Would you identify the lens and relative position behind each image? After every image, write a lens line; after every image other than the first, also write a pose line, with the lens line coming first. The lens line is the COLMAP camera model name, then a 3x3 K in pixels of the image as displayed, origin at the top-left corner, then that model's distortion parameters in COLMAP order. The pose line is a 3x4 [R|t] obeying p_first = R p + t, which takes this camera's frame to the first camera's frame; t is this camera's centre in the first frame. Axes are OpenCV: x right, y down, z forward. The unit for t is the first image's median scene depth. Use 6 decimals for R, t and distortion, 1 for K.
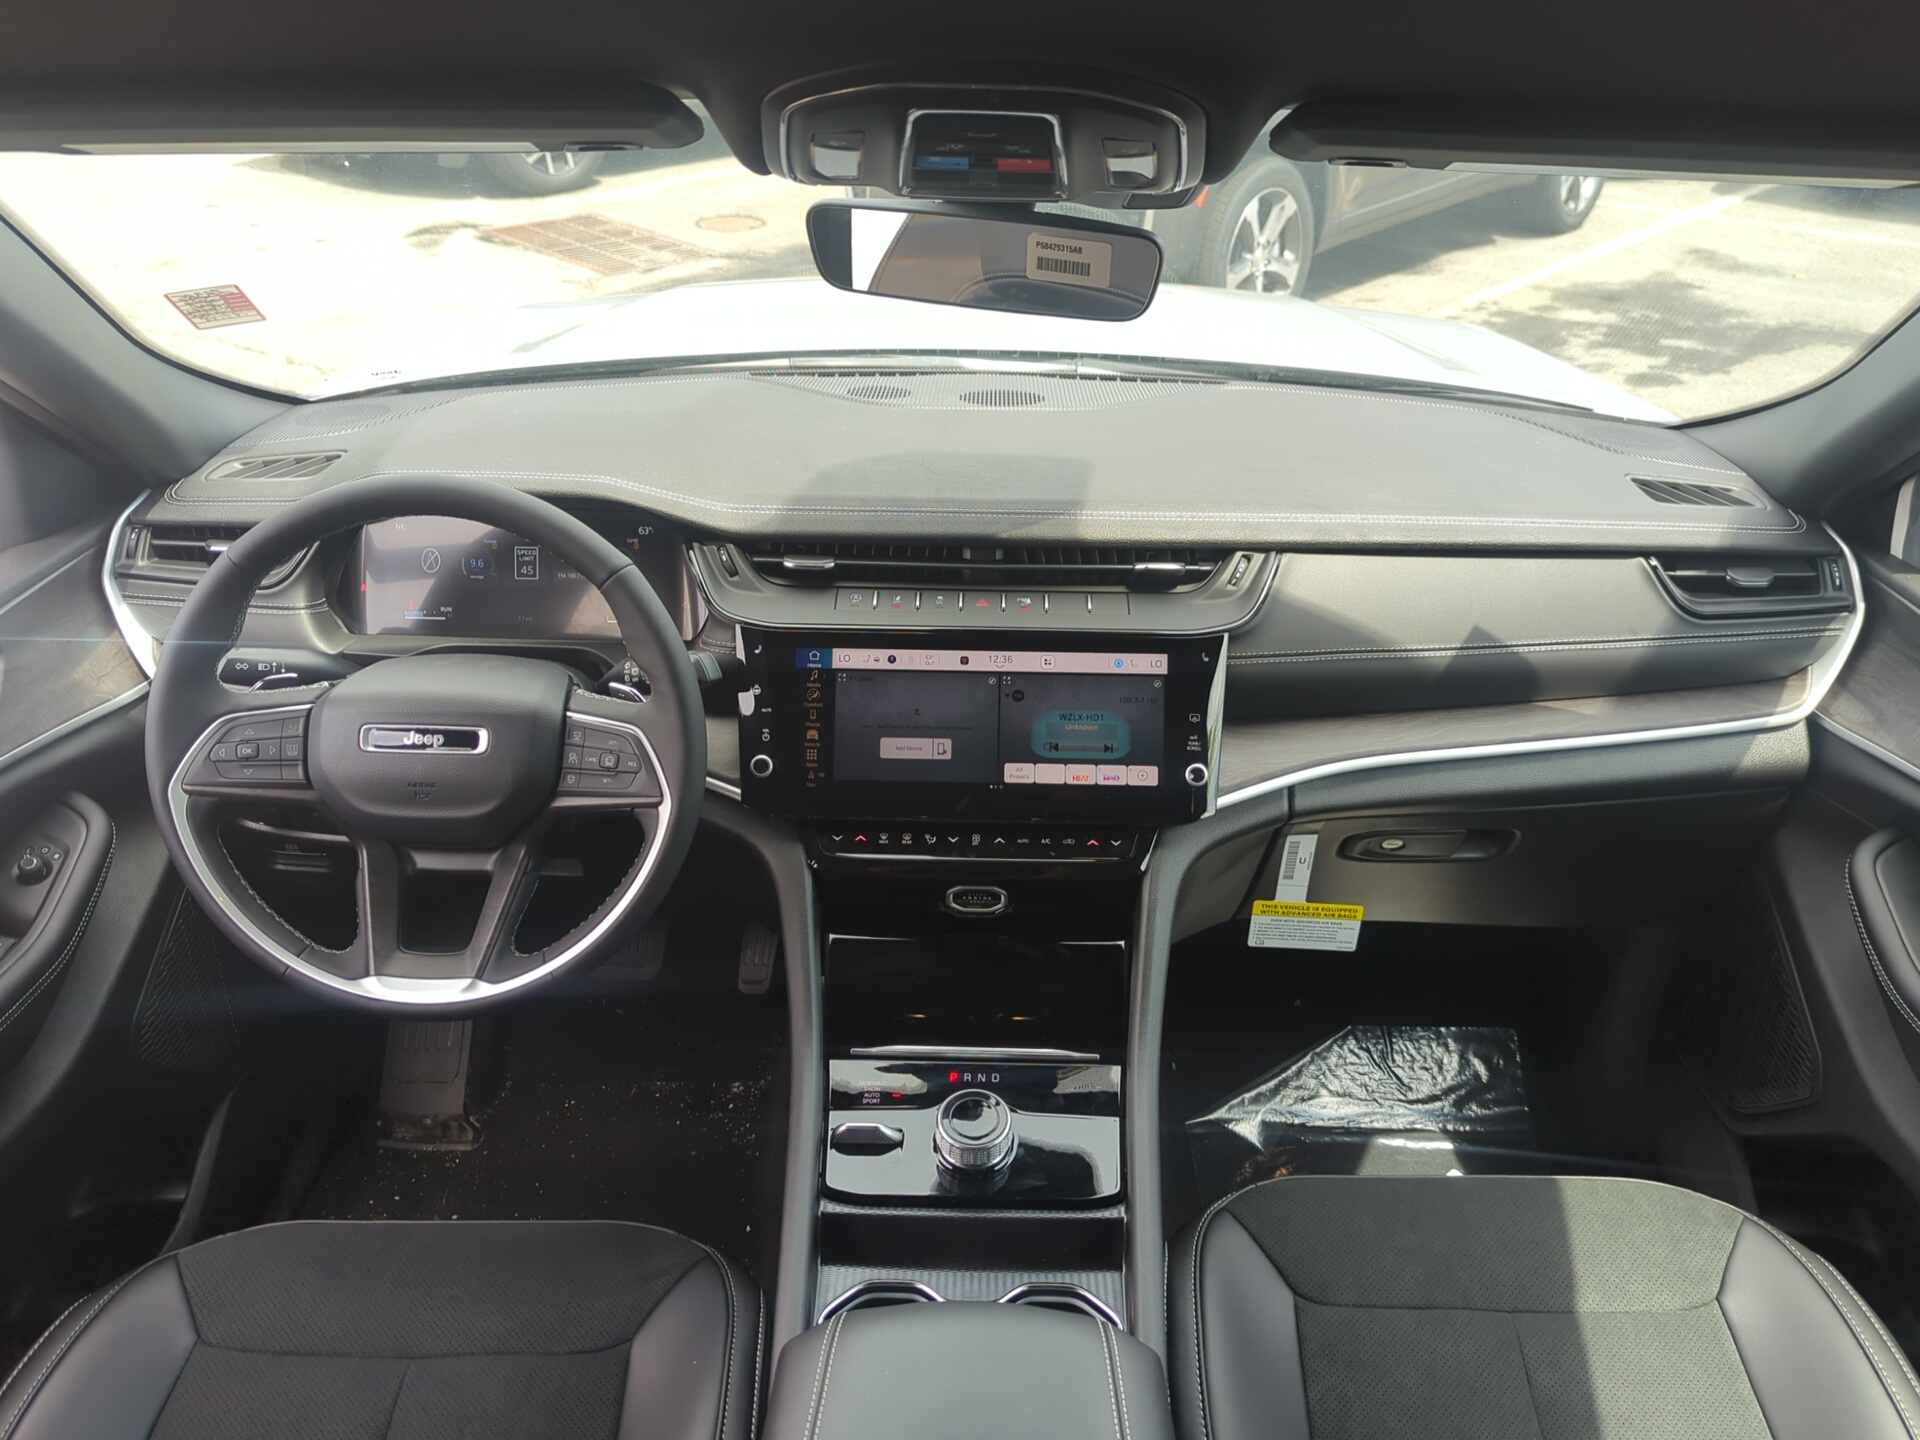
lens RADIAL K [[1562.8, 0, 973.7], [0, 1562.8, 692.1], [0, 0, 1]] dist [0.064655, -0.068557]
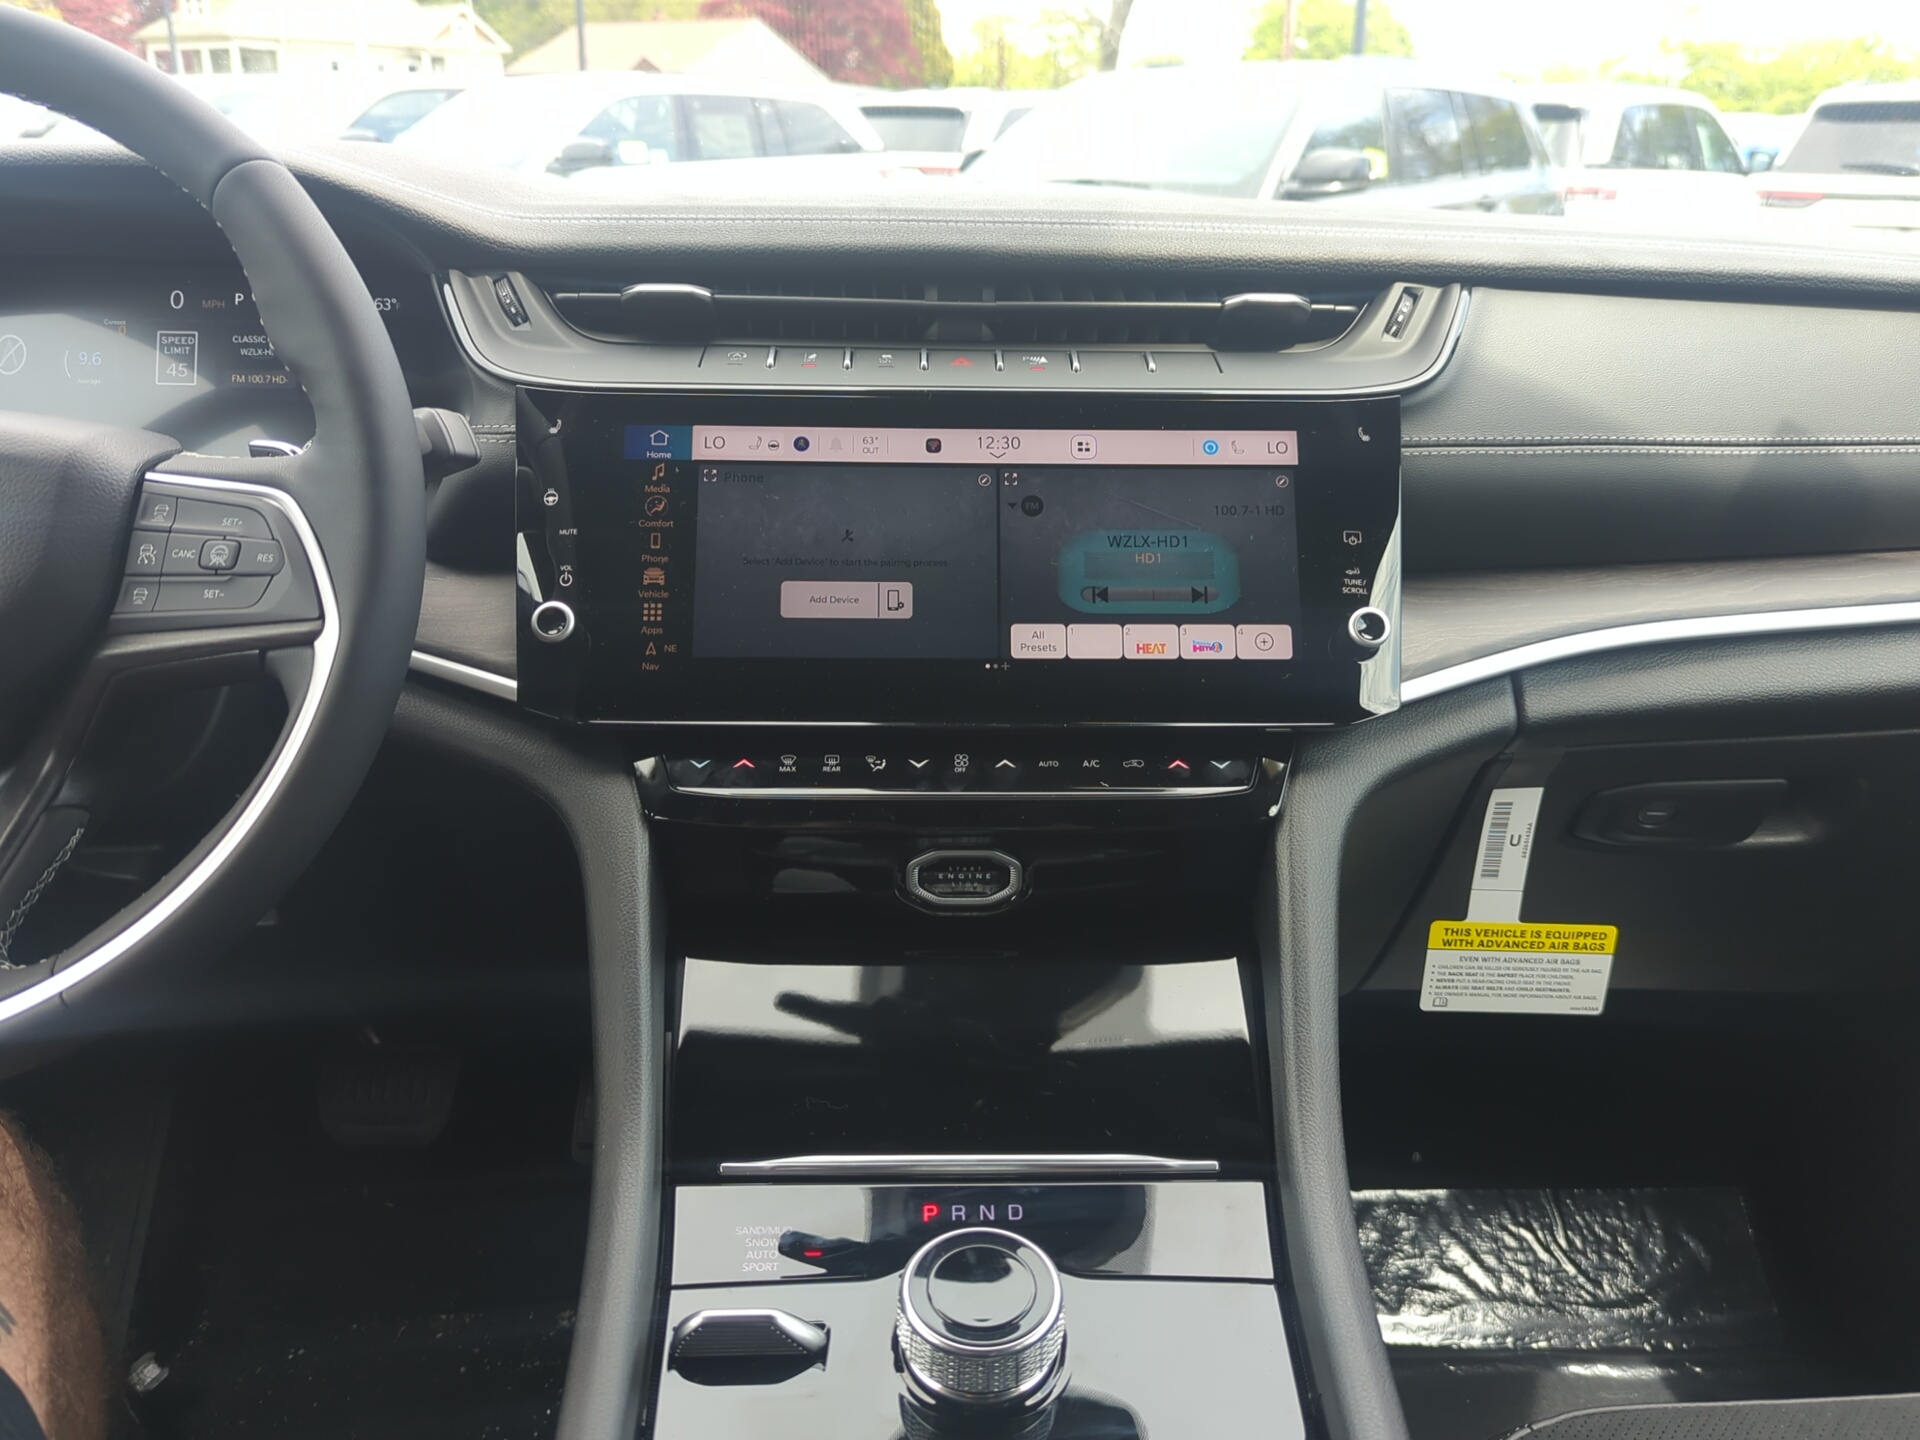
lens RADIAL K [[1562.8, 0, 973.7], [0, 1562.8, 692.1], [0, 0, 1]] dist [0.064655, -0.068557]
pose [[0.998696, -0.012822, 0.049423, -0.020357], [0.020506, 0.987185, -0.158258, 0.154875], [-0.046760, 0.159065, 0.986160, 0.465142]]
